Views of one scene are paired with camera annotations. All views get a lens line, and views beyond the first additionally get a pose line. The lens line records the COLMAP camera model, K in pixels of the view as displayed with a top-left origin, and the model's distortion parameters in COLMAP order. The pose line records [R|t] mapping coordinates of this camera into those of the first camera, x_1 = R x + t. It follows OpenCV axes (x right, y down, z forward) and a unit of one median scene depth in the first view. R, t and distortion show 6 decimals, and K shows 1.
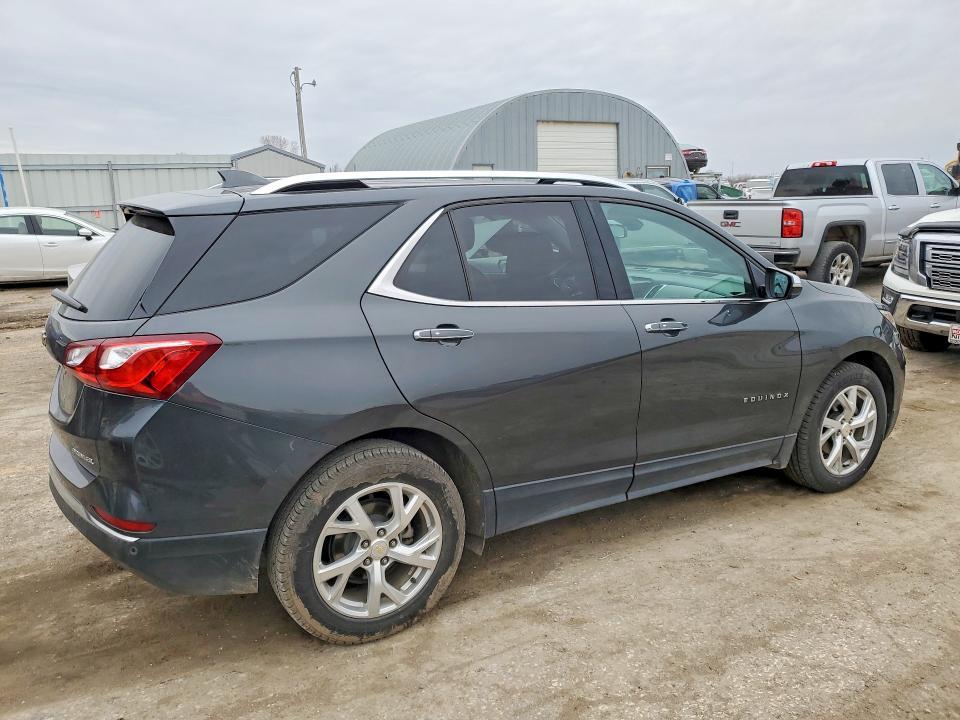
lens RADIAL K [[683.8, 0, 480.0], [0, 683.8, 360.0], [0, 0, 1]] dist [0.013272, 0.005098]
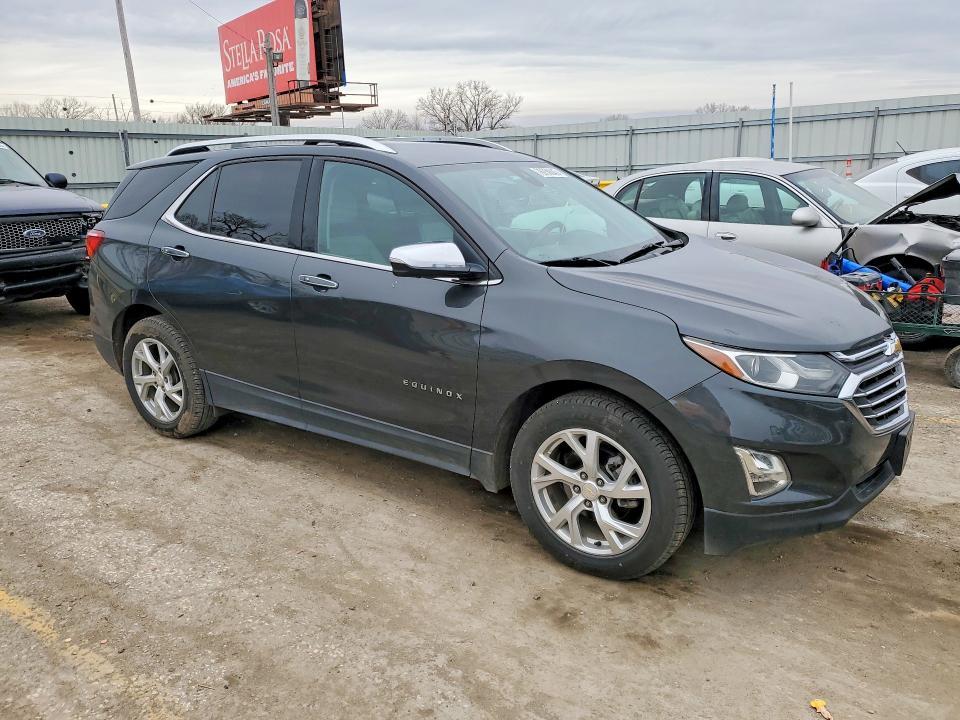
lens RADIAL K [[683.8, 0, 480.0], [0, 683.8, 360.0], [0, 0, 1]] dist [0.013272, 0.005098]
pose [[0.482556, 0.248991, -0.839728, 1.302067], [-0.189312, 0.965729, 0.177562, -0.165381], [0.855161, 0.073287, 0.513155, 0.674847]]
